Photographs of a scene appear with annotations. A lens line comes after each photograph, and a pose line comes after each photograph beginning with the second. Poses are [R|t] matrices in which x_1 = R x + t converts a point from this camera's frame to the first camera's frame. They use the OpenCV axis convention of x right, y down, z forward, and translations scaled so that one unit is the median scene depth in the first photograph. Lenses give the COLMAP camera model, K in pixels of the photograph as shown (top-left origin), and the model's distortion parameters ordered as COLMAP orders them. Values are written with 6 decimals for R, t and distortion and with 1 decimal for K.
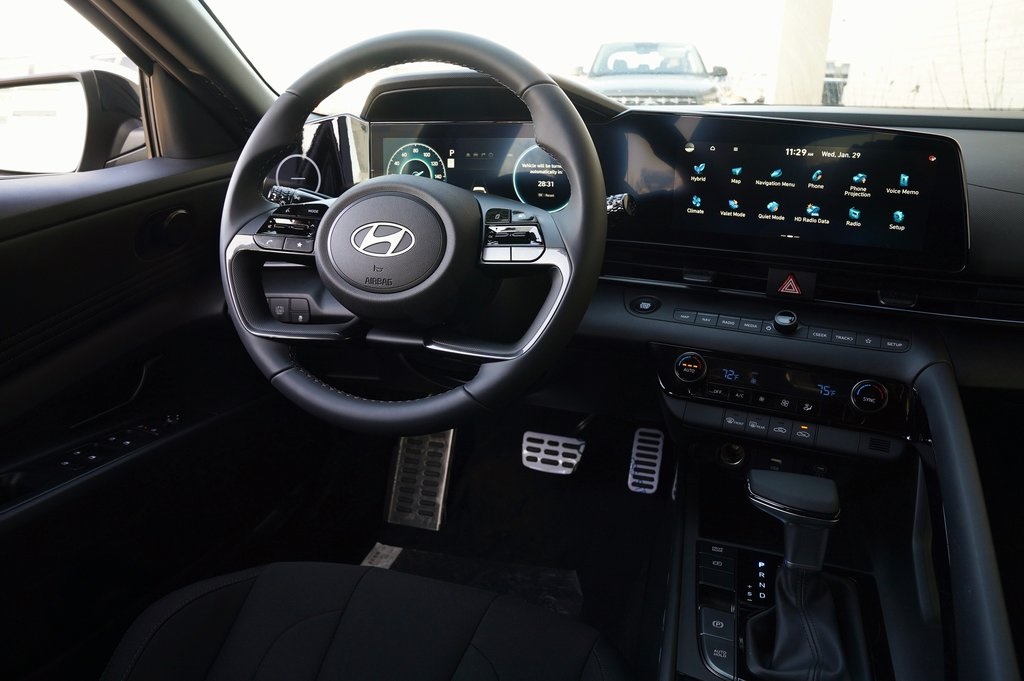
lens RADIAL K [[706.5, 0, 514.0], [0, 706.5, 338.6], [0, 0, 1]] dist [-0.121374, 0.075184]
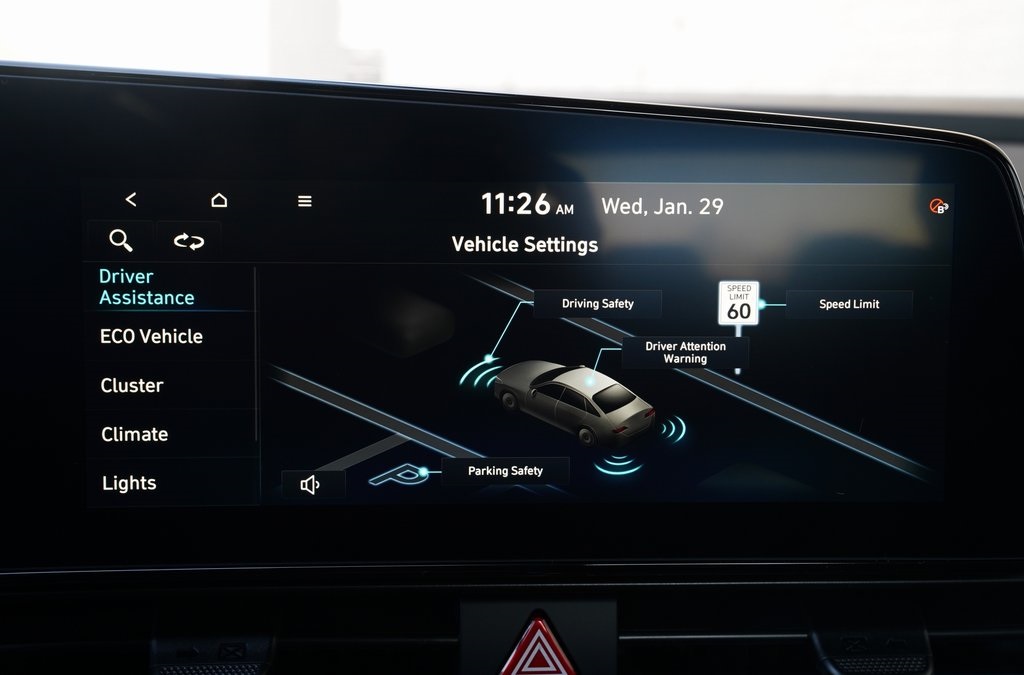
lens RADIAL K [[1307.2, 0, 517.6], [0, 1307.2, 341.9], [0, 0, 1]] dist [0.091799, 0.000000]
pose [[0.856754, -0.070329, 0.510908, 0.122486], [0.152390, 0.980945, -0.120516, -0.142787], [-0.492697, 0.181110, 0.851146, 0.525365]]
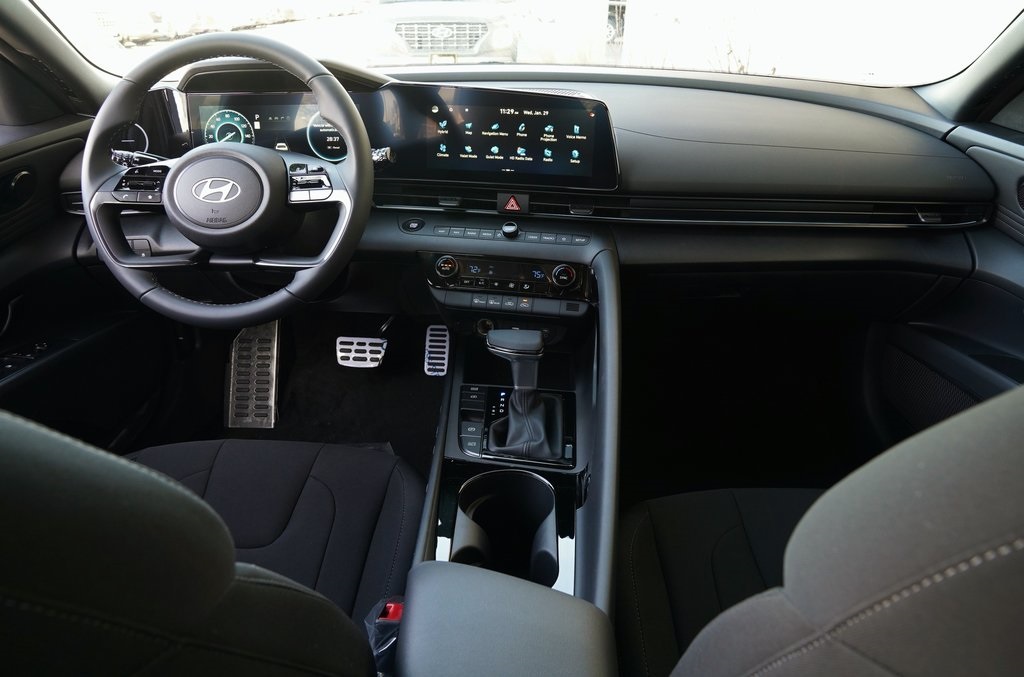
lens RADIAL K [[706.5, 0, 513.6], [0, 706.5, 331.9], [0, 0, 1]] dist [-0.121374, 0.075184]
pose [[0.963214, -0.098036, 0.250215, 0.011346], [0.074541, 0.992016, 0.101729, 0.037821], [-0.258190, -0.079335, 0.962831, -0.431093]]
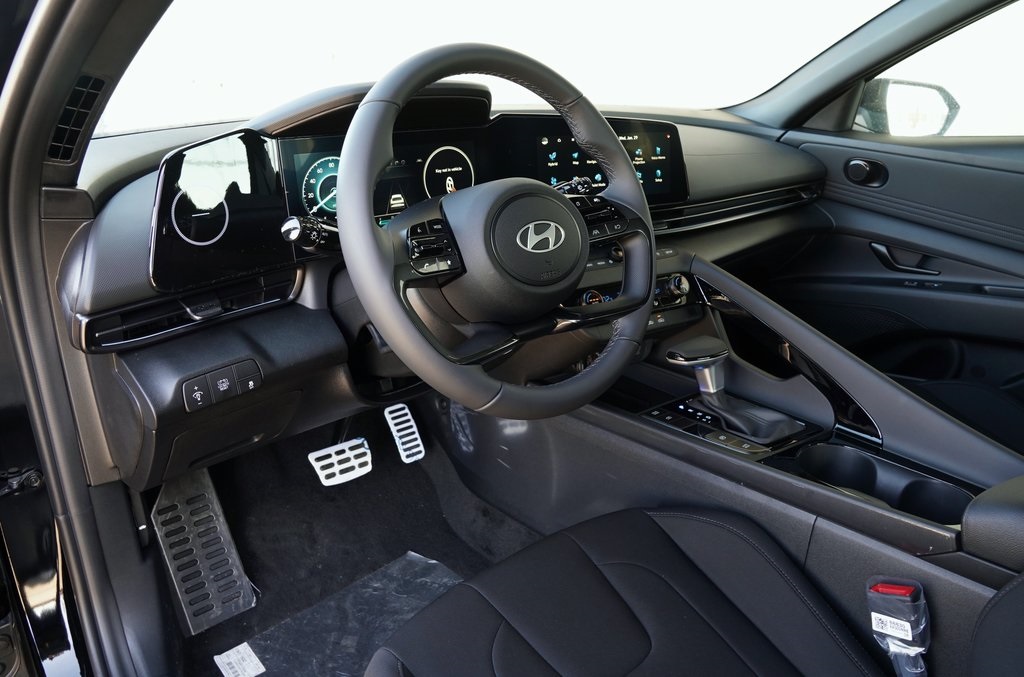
lens RADIAL K [[706.5, 0, 506.4], [0, 706.5, 334.3], [0, 0, 1]] dist [-0.121374, 0.075184]
pose [[0.524612, -0.277525, 0.804837, -0.967007], [0.282652, 0.948529, 0.142833, -0.142855], [-0.803050, 0.152556, 0.576053, 0.367278]]
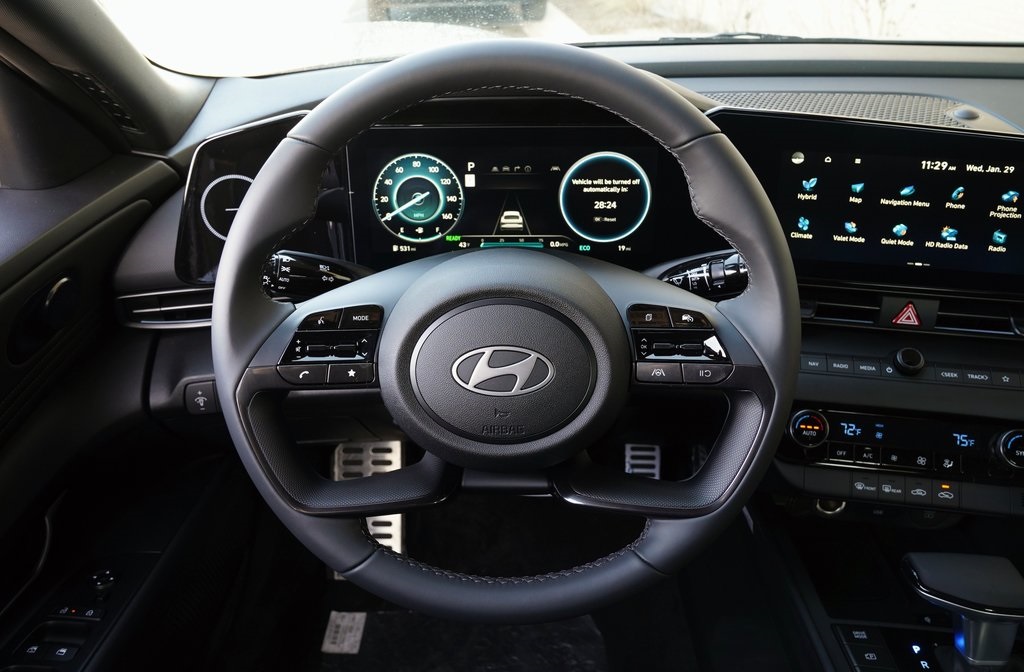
lens RADIAL K [[807.7, 0, 513.6], [0, 807.7, 330.2], [0, 0, 1]] dist [-0.086066, 0.092328]
pose [[0.962274, -0.124141, 0.242111, -0.310072], [0.088292, 0.984164, 0.153705, -0.256898], [-0.257358, -0.126530, 0.957996, 0.195373]]
